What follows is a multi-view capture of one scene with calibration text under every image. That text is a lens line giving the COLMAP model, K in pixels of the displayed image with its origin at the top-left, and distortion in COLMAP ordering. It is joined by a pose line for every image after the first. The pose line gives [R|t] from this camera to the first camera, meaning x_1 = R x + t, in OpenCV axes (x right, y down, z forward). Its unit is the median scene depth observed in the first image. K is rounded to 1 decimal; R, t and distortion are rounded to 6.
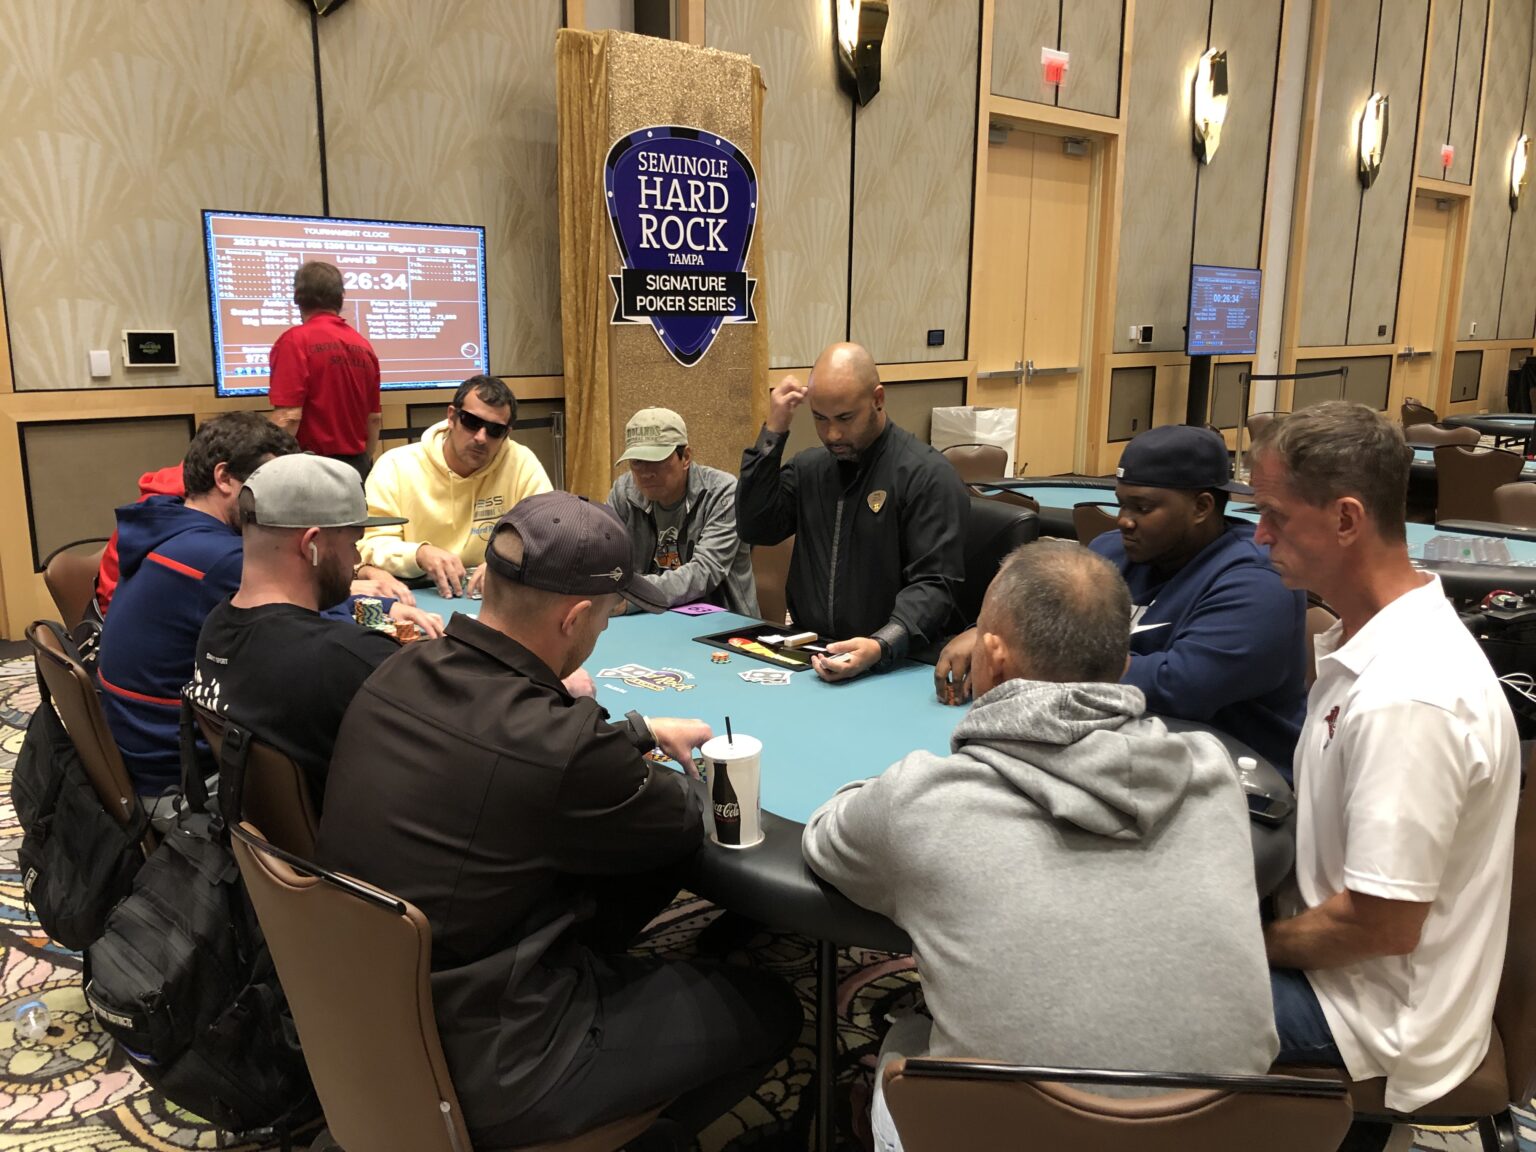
lens RADIAL K [[1265.9, 0, 754.6], [0, 1265.9, 580.2], [0, 0, 1]] dist [0.047487, -0.067030]
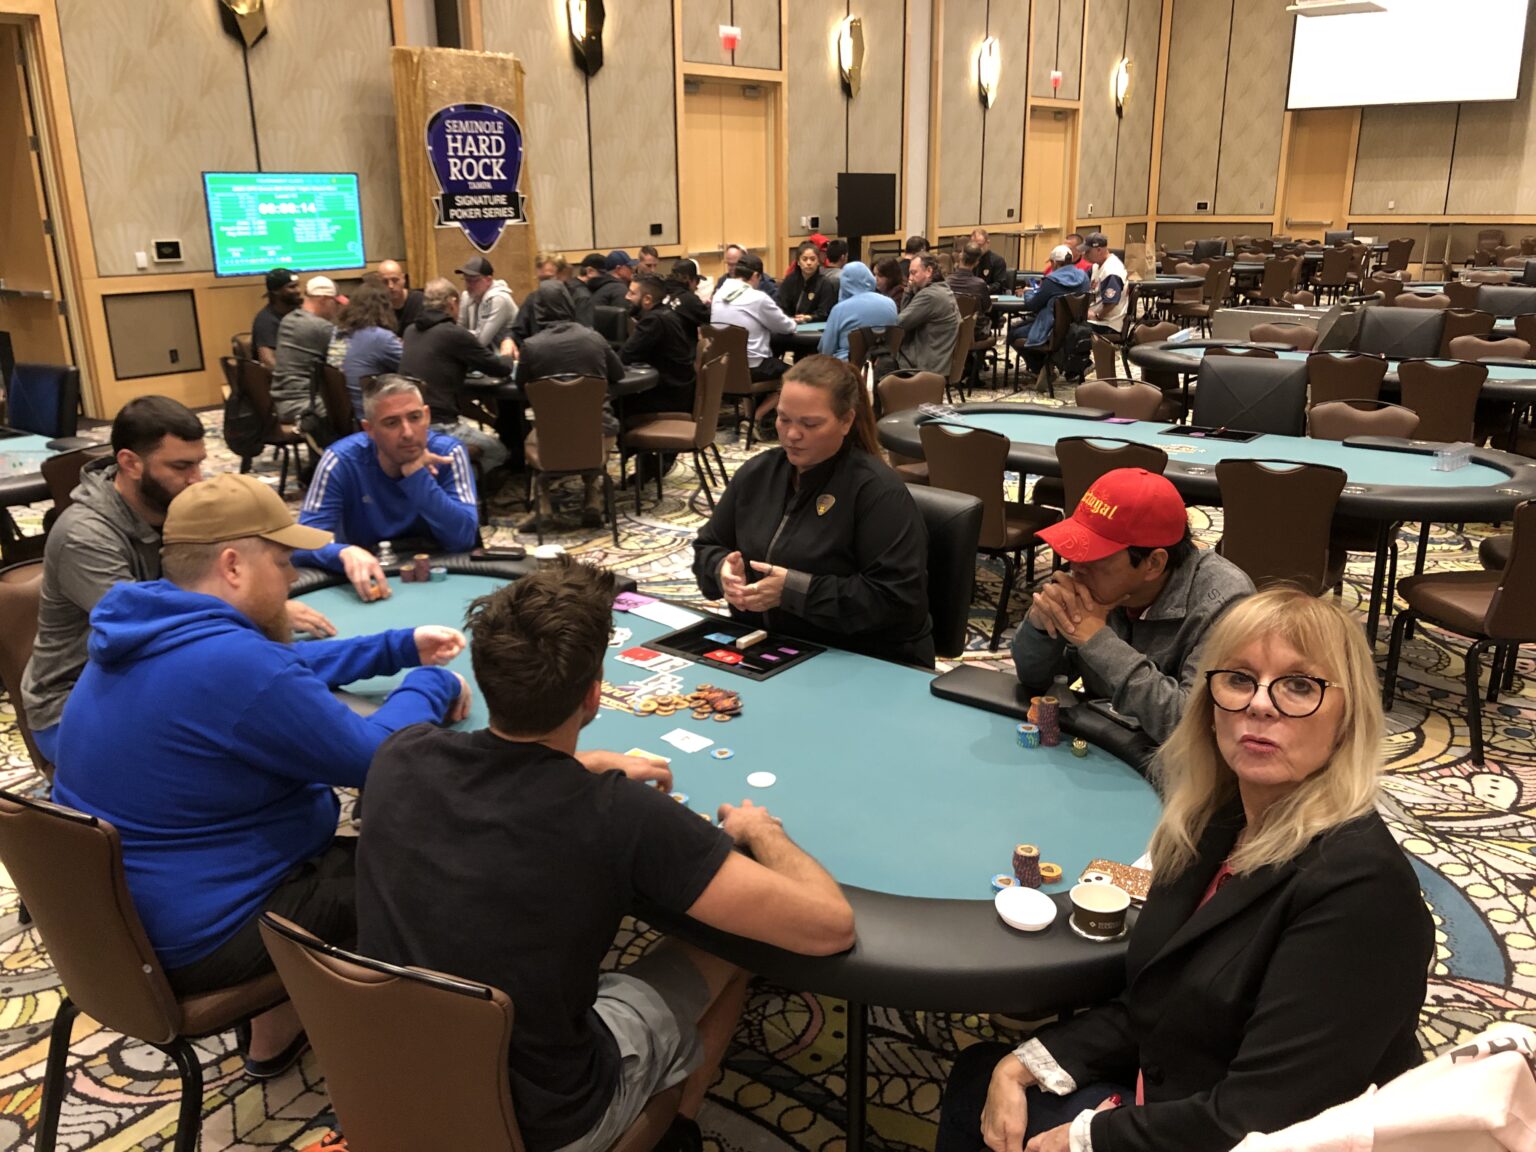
lens RADIAL K [[1278.1, 0, 769.0], [0, 1278.1, 548.2], [0, 0, 1]] dist [0.007444, 0.001369]
pose [[0.987524, -0.059286, 0.145885, 0.044826], [0.049799, 0.996452, 0.067851, 0.115334], [-0.149390, -0.059740, 0.986972, -0.692871]]
